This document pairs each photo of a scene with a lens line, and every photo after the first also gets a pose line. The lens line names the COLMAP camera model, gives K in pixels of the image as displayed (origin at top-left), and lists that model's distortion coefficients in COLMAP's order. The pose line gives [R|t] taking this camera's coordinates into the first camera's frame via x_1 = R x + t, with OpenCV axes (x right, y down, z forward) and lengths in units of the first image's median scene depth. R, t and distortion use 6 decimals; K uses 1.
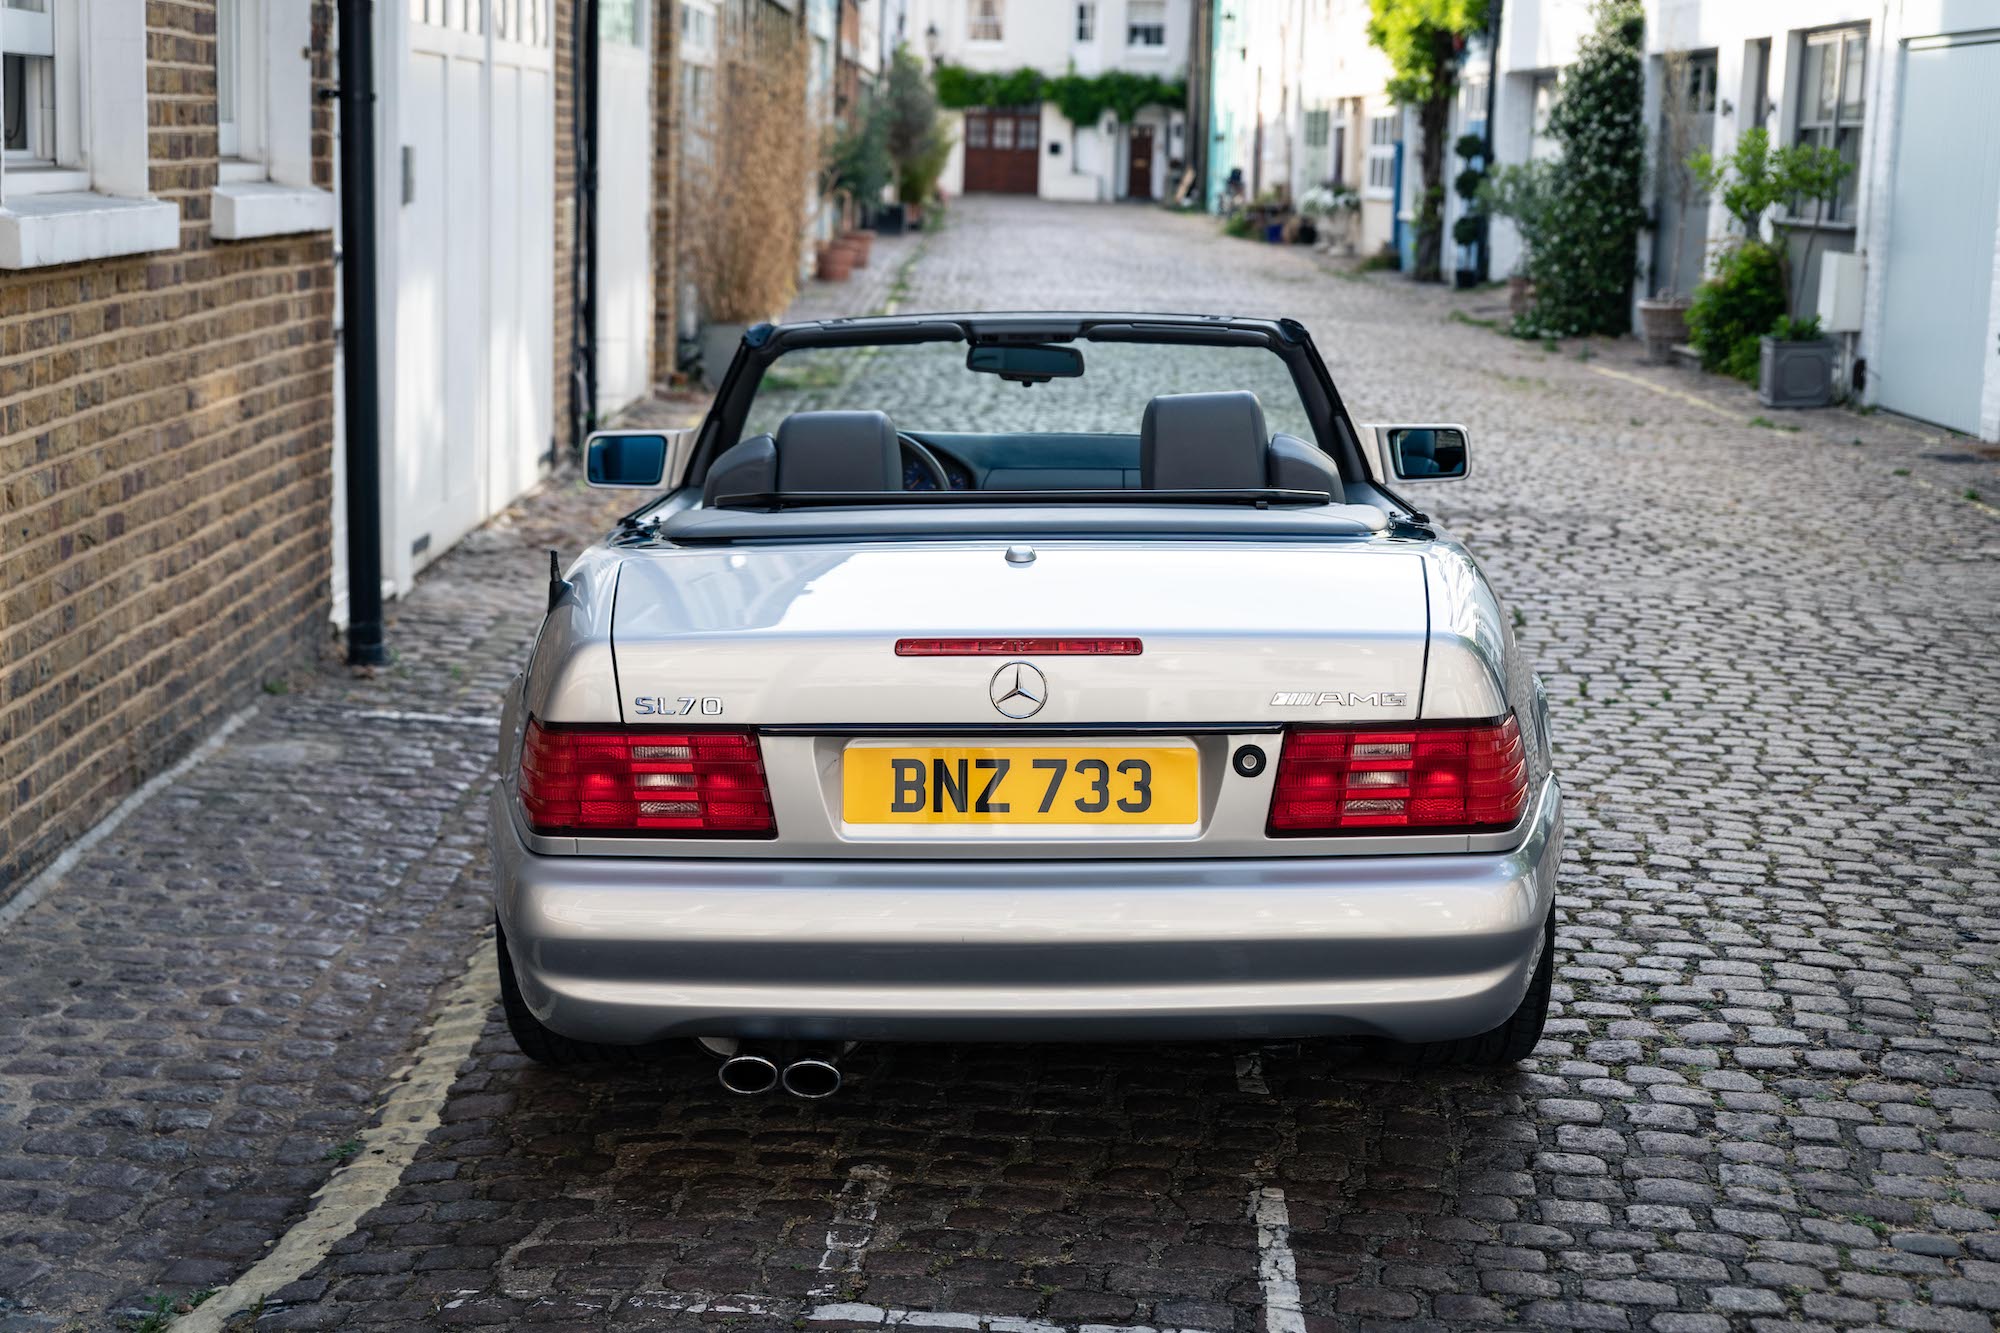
lens RADIAL K [[3574.5, 0, 1000.0], [0, 3574.5, 666.5], [0, 0, 1]] dist [-0.008545, 0.149271]
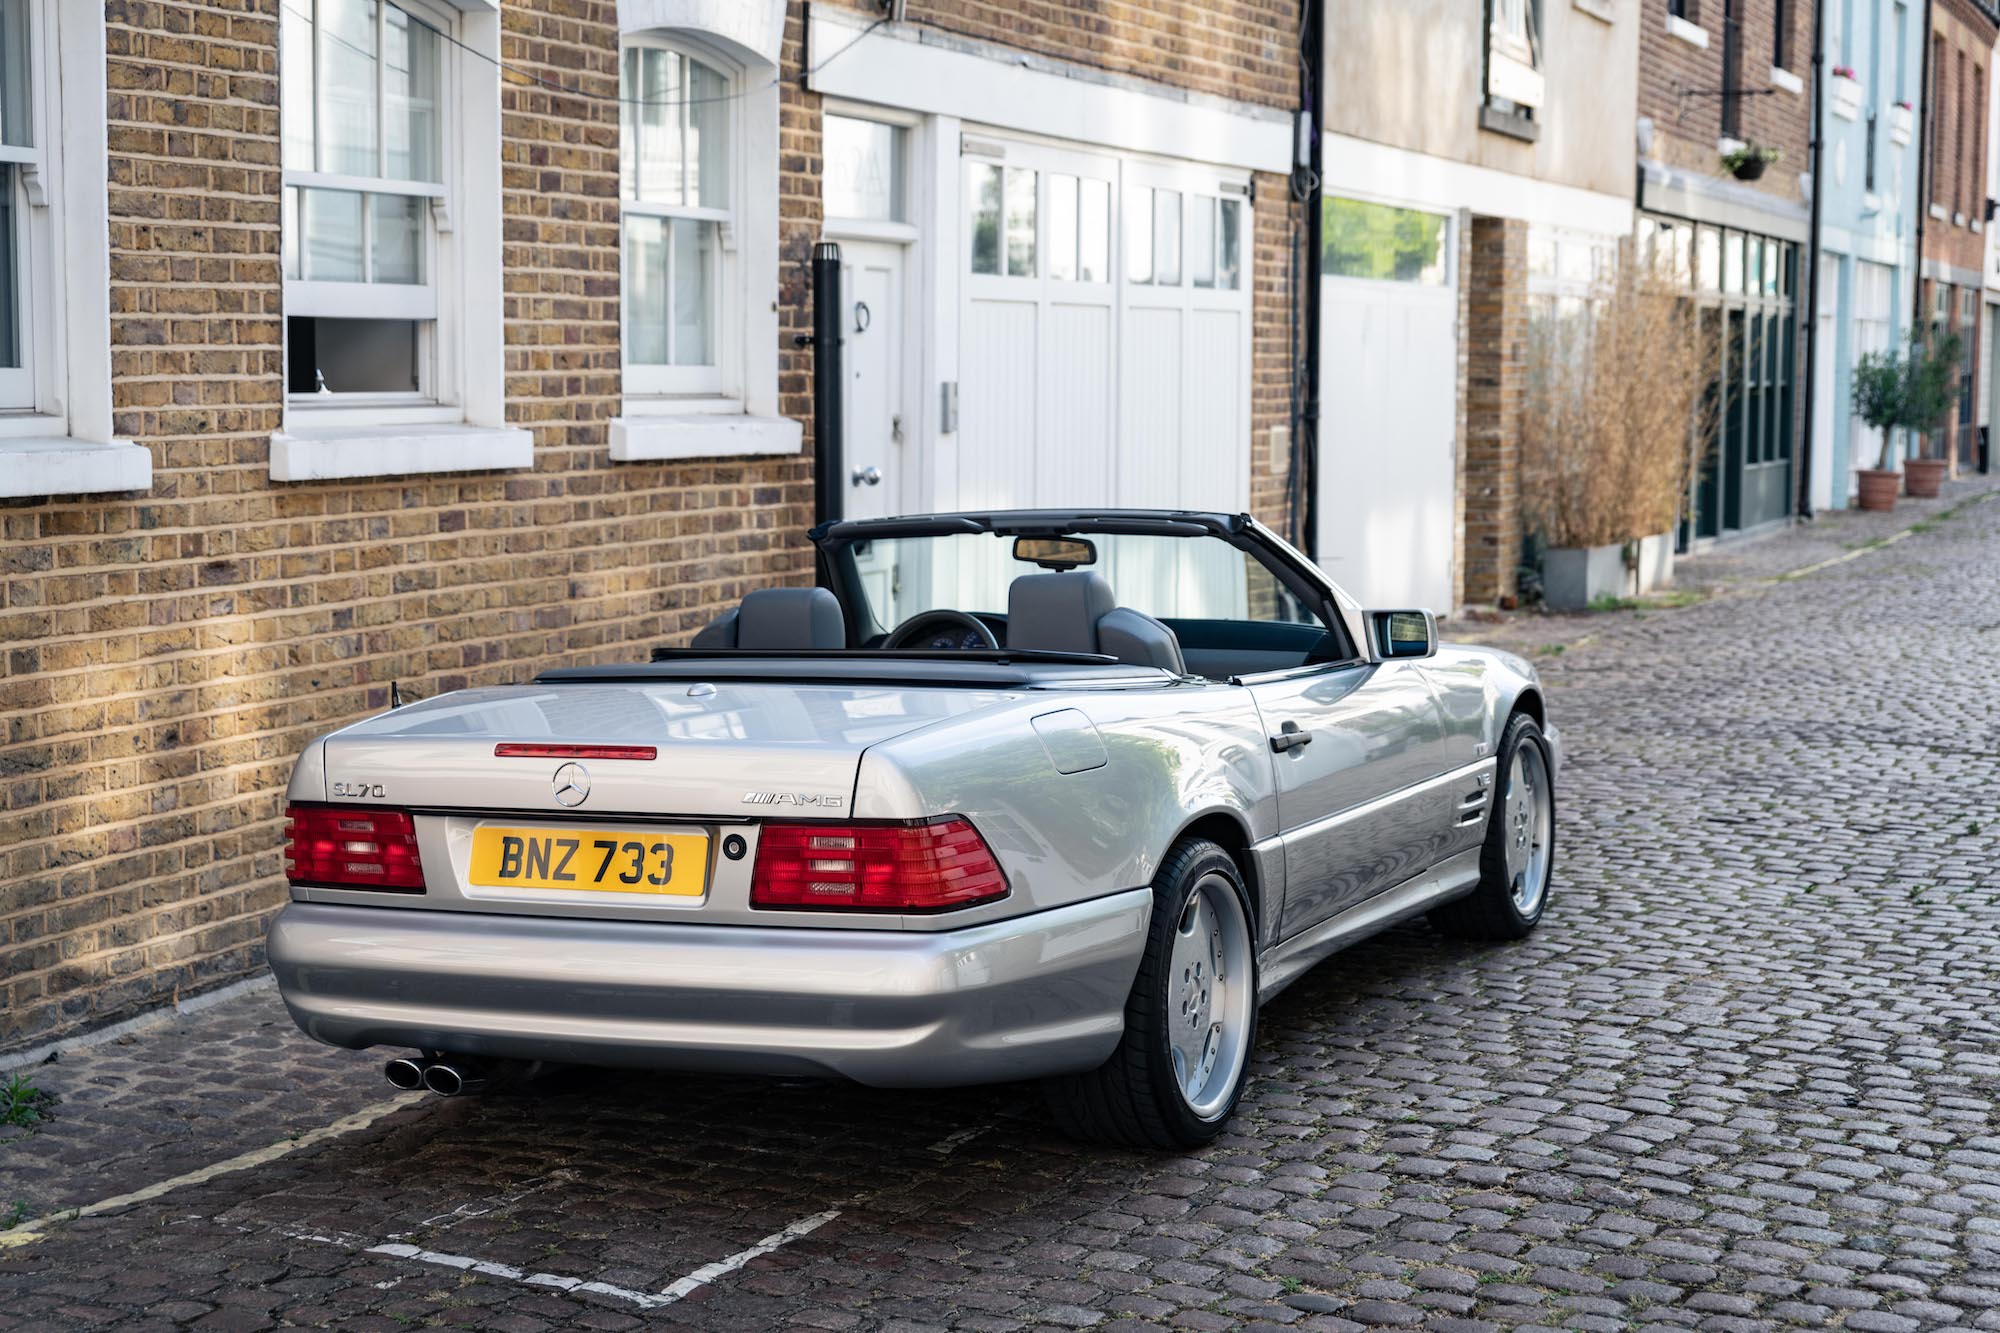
lens RADIAL K [[3772.9, 0, 1000.0], [0, 3772.9, 666.5], [0, 0, 1]] dist [-0.249309, 0.066709]
pose [[0.901926, 0.011421, -0.431740, 0.721970], [-0.043176, 0.997027, -0.063823, 0.043471], [0.429728, 0.076204, 0.899737, -0.156360]]
